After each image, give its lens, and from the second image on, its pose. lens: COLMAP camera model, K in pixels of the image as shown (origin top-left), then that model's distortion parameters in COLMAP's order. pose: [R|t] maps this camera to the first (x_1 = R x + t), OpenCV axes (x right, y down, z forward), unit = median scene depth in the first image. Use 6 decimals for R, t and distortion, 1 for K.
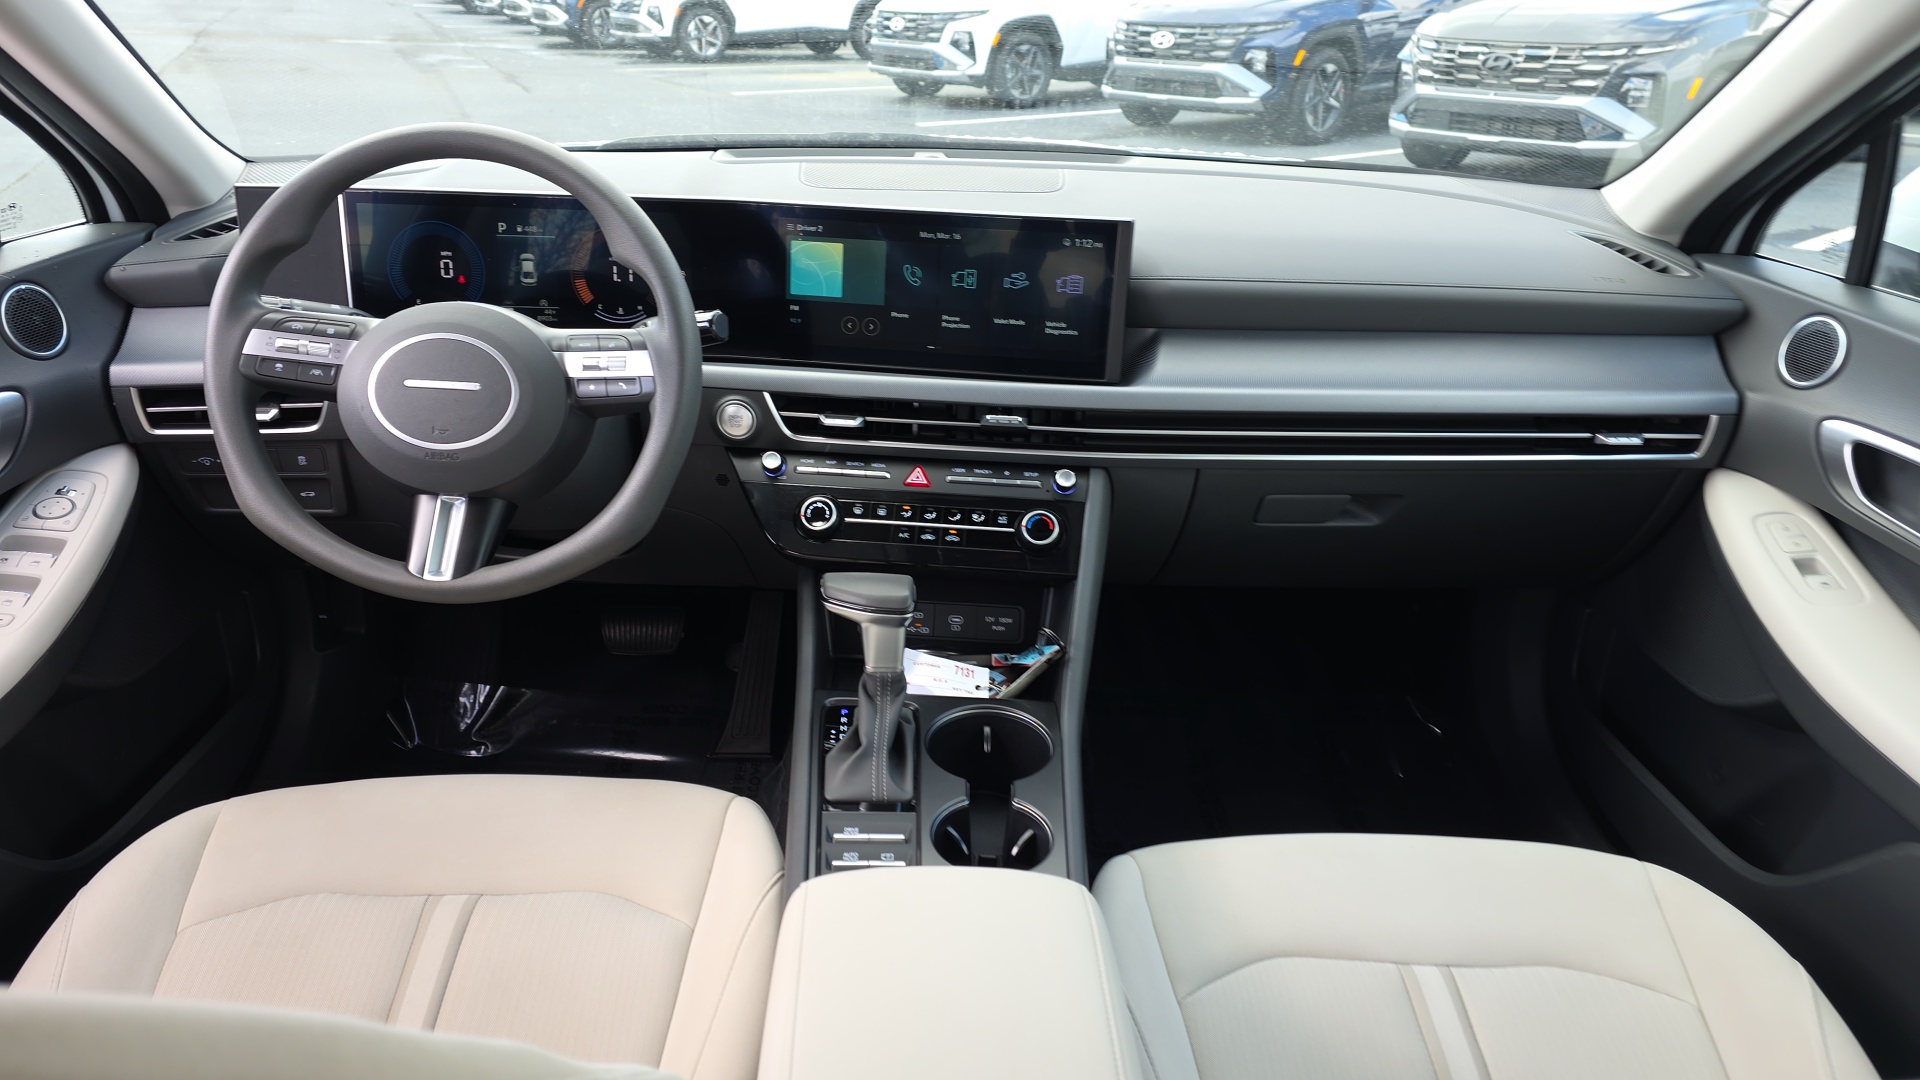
lens RADIAL K [[1268.7, 0, 928.7], [0, 1268.7, 538.2], [0, 0, 1]] dist [0.070026, -0.064444]
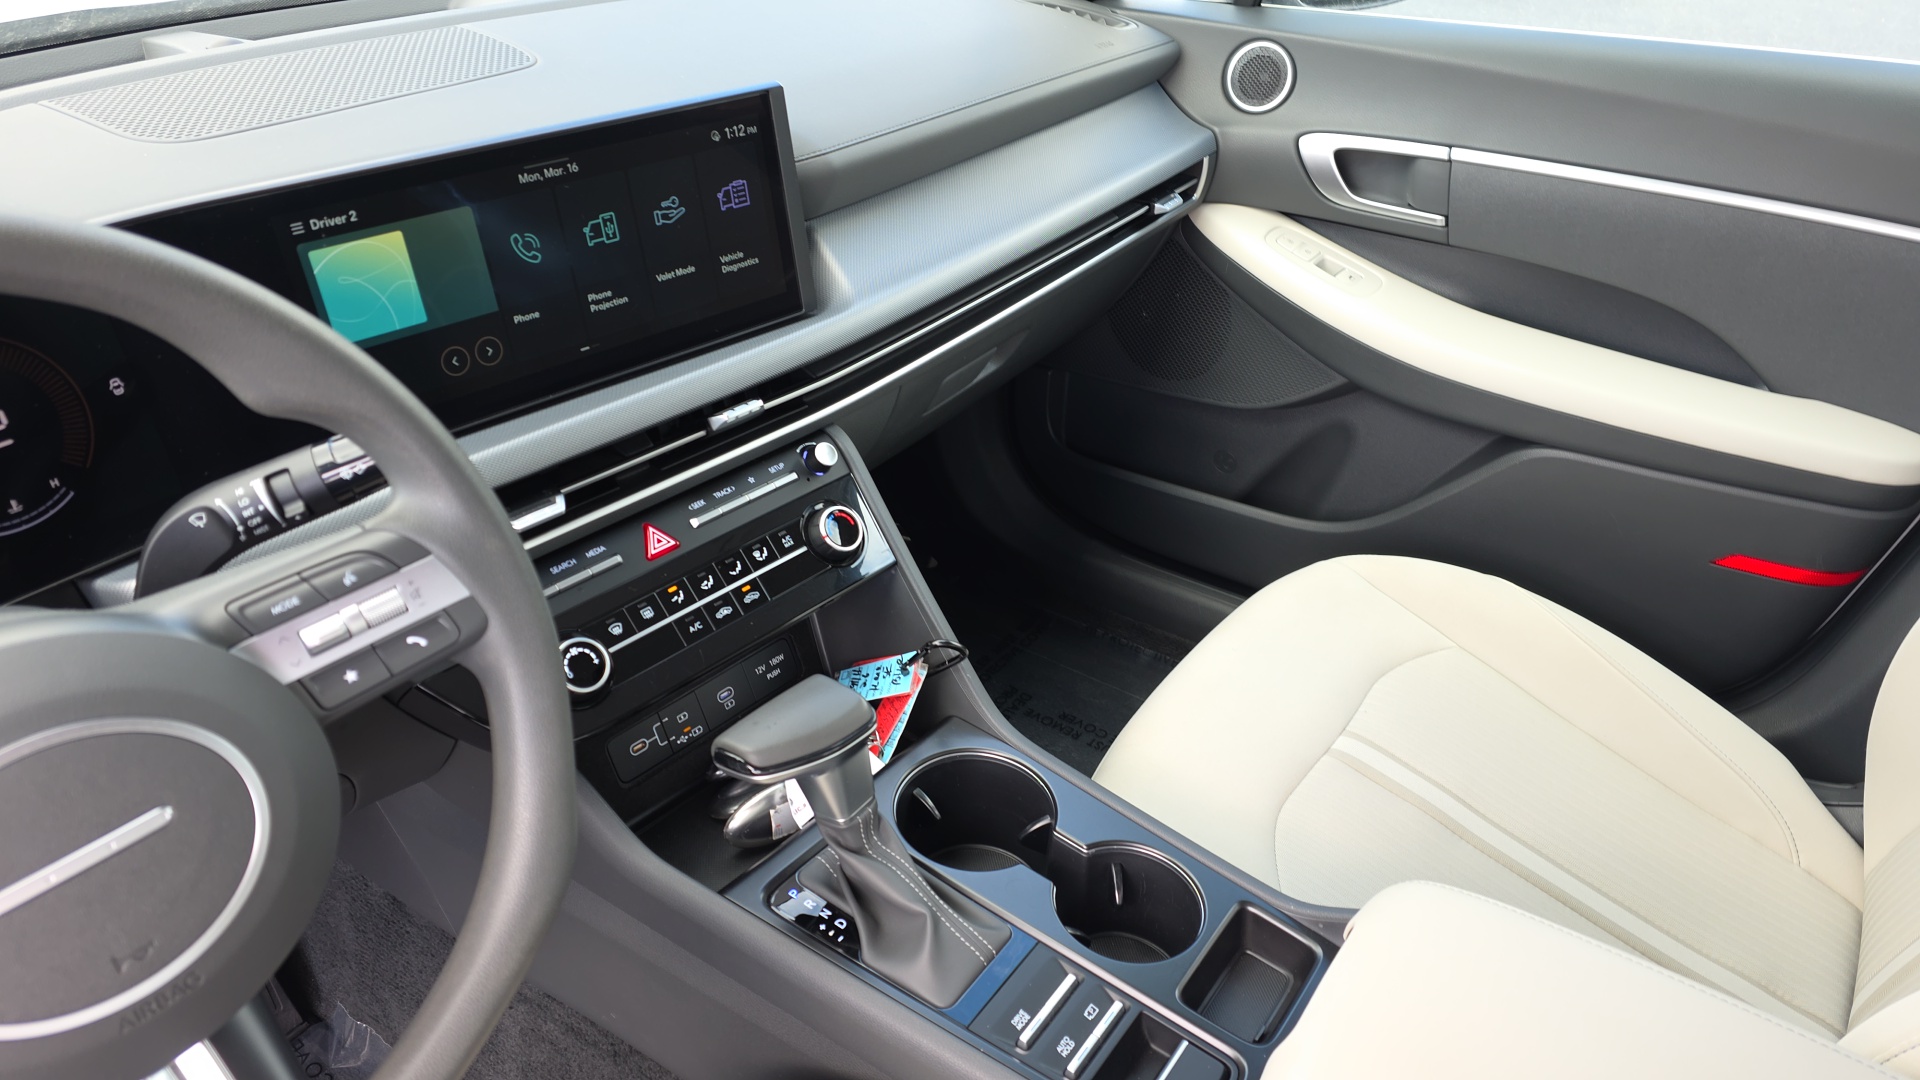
lens RADIAL K [[1274.0, 0, 958.9], [0, 1274.0, 574.5], [0, 0, 1]] dist [0.059571, -0.063509]
pose [[0.595869, -0.461843, 0.656993, -0.366615], [0.329646, 0.886655, 0.324310, -0.199768], [-0.732307, 0.023329, 0.680575, 0.433333]]
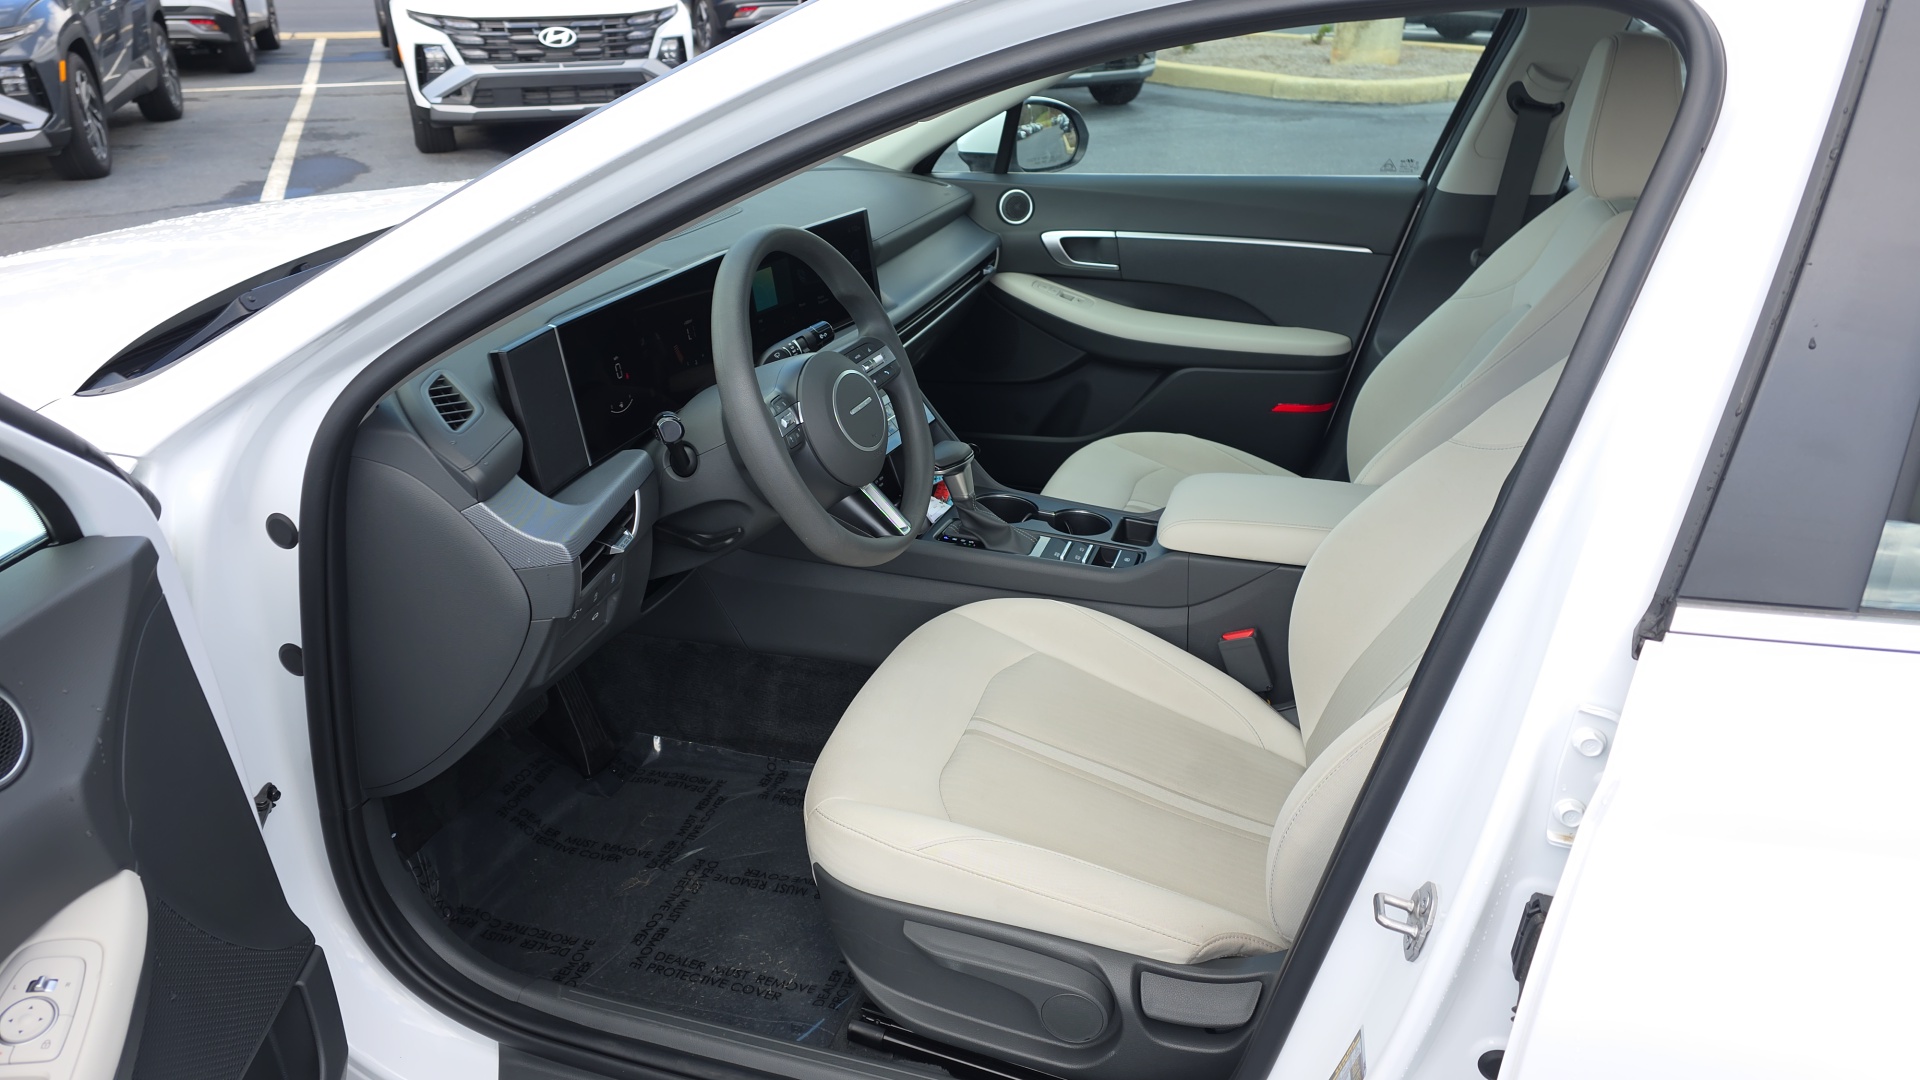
lens RADIAL K [[1268.7, 0, 928.7], [0, 1268.7, 538.2], [0, 0, 1]] dist [0.070026, -0.064444]
pose [[0.328355, -0.412748, 0.849601, -1.348393], [0.395829, 0.876811, 0.272986, -0.286896], [-0.857615, 0.246661, 0.451283, 0.285229]]
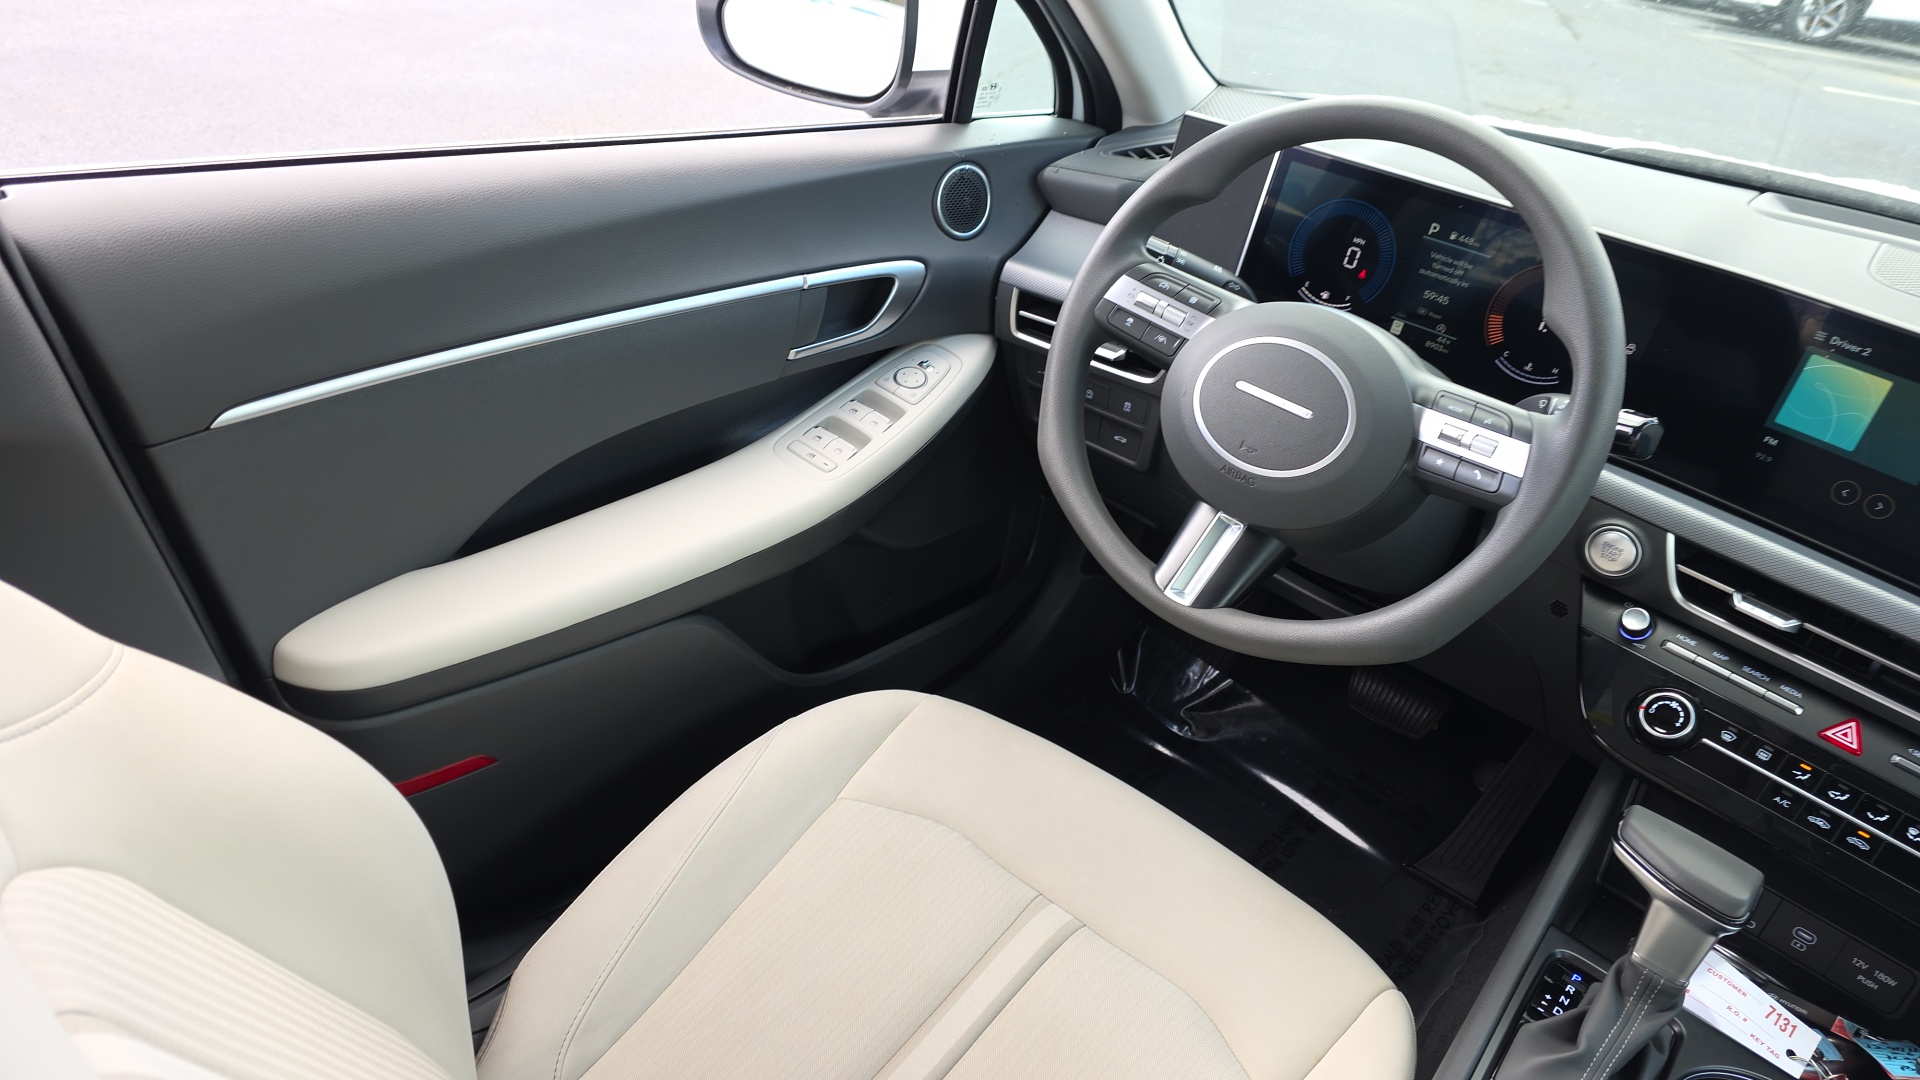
lens RADIAL K [[1280.2, 0, 933.9], [0, 1280.2, 548.8], [0, 0, 1]] dist [0.044560, -0.042201]
pose [[0.735826, 0.406495, -0.541592, -0.033317], [-0.375436, 0.910502, 0.173302, -0.076603], [0.563568, 0.075813, 0.822584, 0.142220]]
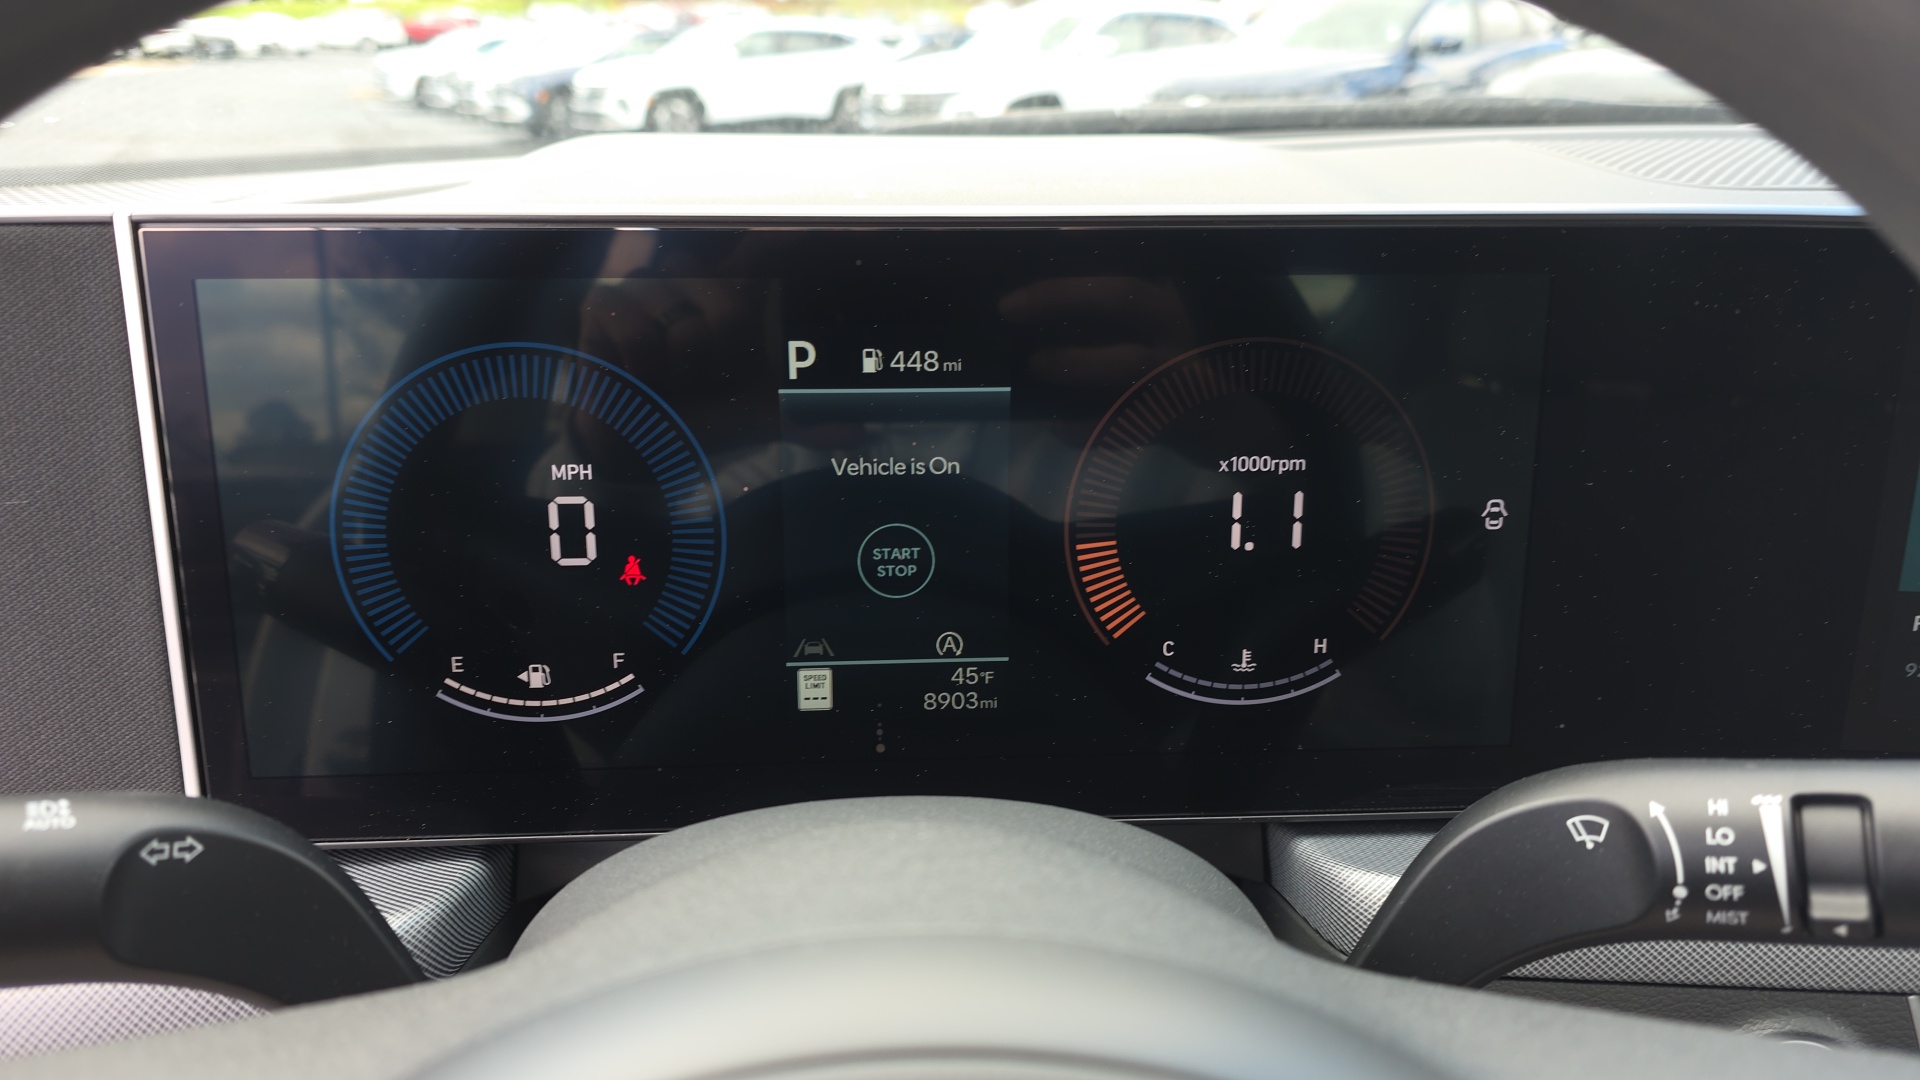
lens RADIAL K [[1329.5, 0, 951.0], [0, 1329.5, 535.4], [0, 0, 1]] dist [0.063251, -0.075678]
pose [[0.998913, -0.035472, 0.030237, -0.314747], [0.037804, 0.996044, -0.080418, -0.187997], [-0.027265, 0.081474, 0.996302, 0.750829]]
